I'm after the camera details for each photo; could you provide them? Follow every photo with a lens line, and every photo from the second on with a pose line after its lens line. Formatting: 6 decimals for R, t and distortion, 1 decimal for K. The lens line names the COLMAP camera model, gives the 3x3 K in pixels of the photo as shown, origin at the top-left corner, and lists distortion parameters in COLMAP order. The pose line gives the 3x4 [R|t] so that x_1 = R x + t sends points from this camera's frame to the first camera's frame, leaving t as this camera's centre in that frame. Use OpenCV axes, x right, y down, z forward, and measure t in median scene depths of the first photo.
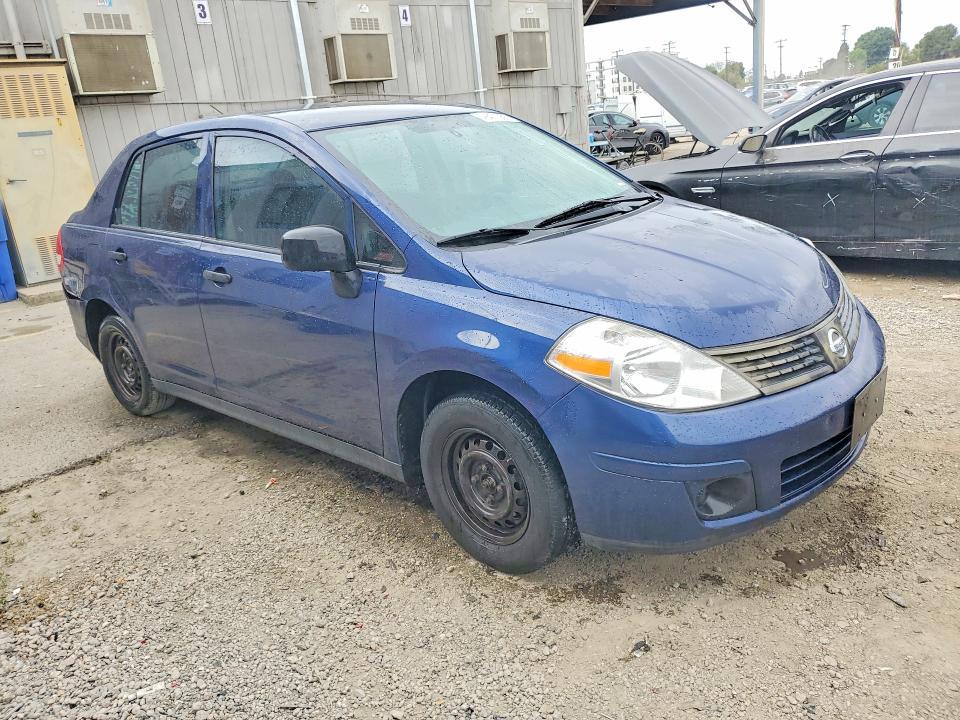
lens RADIAL K [[762.3, 0, 475.6], [0, 762.3, 361.5], [0, 0, 1]] dist [0.001464, 0.028615]
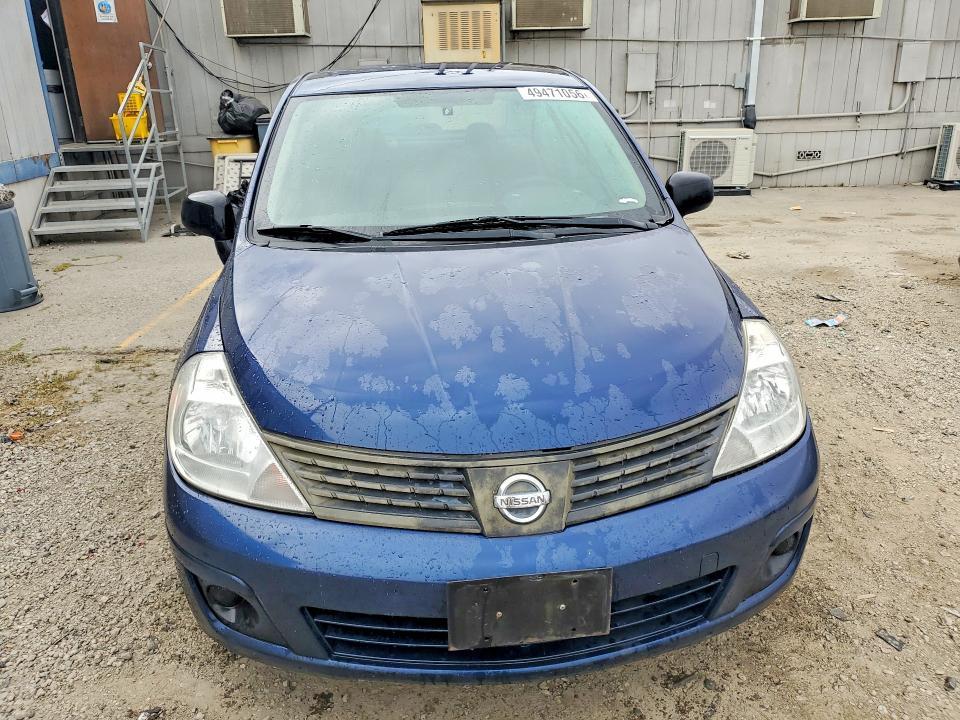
lens RADIAL K [[762.3, 0, 474.1], [0, 762.3, 356.3], [0, 0, 1]] dist [0.001464, 0.028615]
pose [[0.743374, 0.294536, -0.600536, 0.184200], [-0.246590, 0.955267, 0.163275, -0.054814], [0.621762, 0.026712, 0.782751, 0.103474]]
